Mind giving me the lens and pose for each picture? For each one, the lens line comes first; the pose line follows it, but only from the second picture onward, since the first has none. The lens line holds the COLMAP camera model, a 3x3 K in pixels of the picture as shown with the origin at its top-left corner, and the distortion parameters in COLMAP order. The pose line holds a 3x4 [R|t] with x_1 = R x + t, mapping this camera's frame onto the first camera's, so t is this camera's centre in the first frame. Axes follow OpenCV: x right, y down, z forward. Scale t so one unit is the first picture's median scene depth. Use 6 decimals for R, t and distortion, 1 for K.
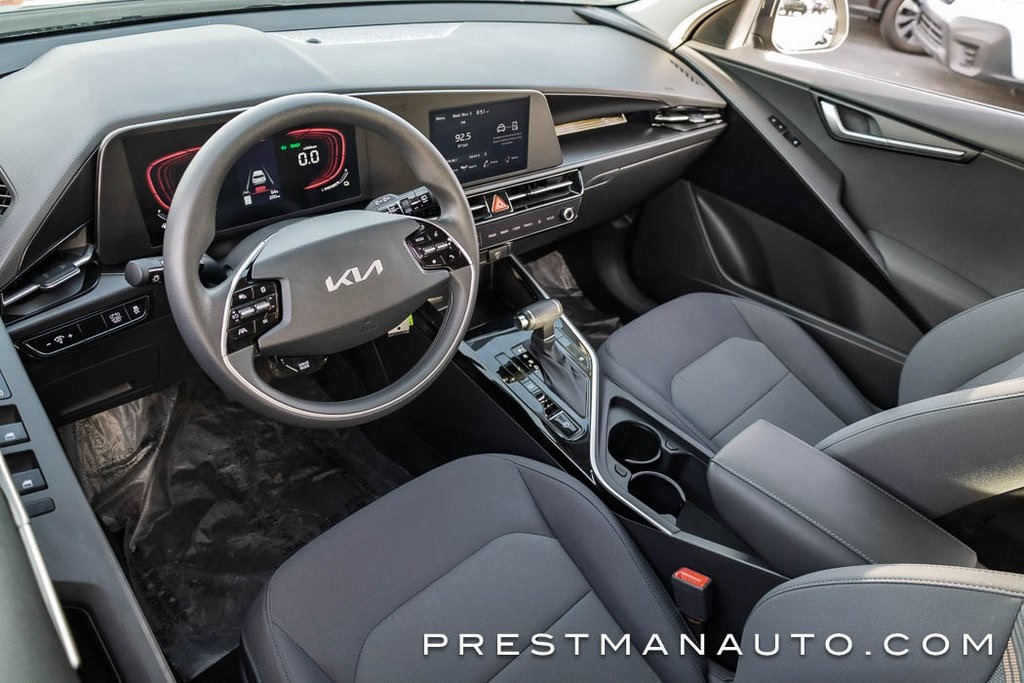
lens RADIAL K [[684.6, 0, 523.5], [0, 684.6, 340.8], [0, 0, 1]] dist [0.007411, 0.002671]
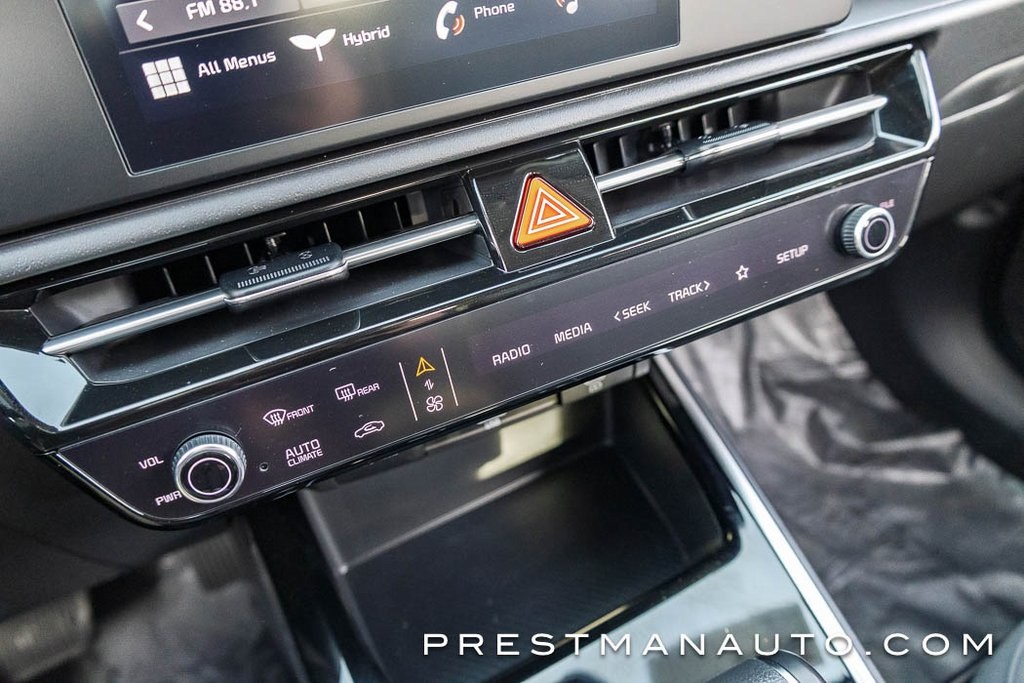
lens RADIAL K [[729.1, 0, 518.0], [0, 729.1, 346.3], [0, 0, 1]] dist [-0.029420, -0.002819]
pose [[0.947742, 0.013060, -0.318771, 0.032663], [-0.003919, 0.999563, 0.029302, -0.167199], [0.319015, -0.026522, 0.947379, 0.793770]]
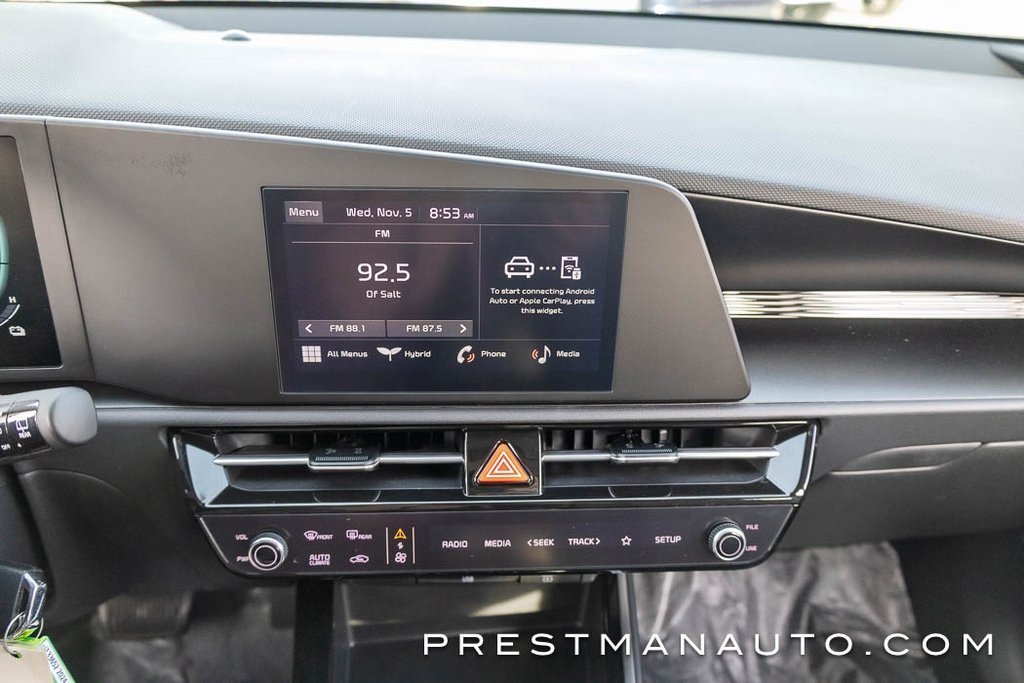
lens RADIAL K [[784.7, 0, 518.9], [0, 784.7, 346.6], [0, 0, 1]] dist [-0.035401, -0.007266]
pose [[0.803746, 0.212520, -0.555722, 0.192759], [-0.307447, 0.948015, -0.082122, -0.234079], [0.509380, 0.236860, 0.827302, 0.665375]]
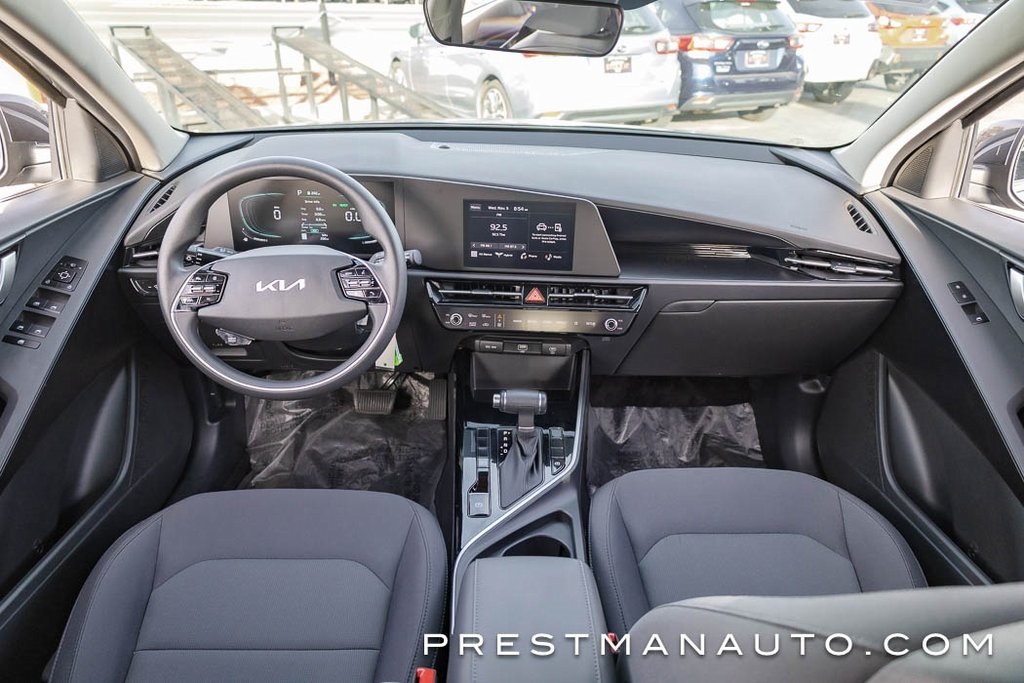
lens RADIAL K [[684.6, 0, 526.7], [0, 684.6, 346.6], [0, 0, 1]] dist [0.007411, 0.002671]
pose [[0.740547, 0.220644, -0.634749, 0.666256], [-0.353573, 0.931180, -0.088820, -0.027898], [0.571469, 0.290206, 0.767597, 0.203284]]
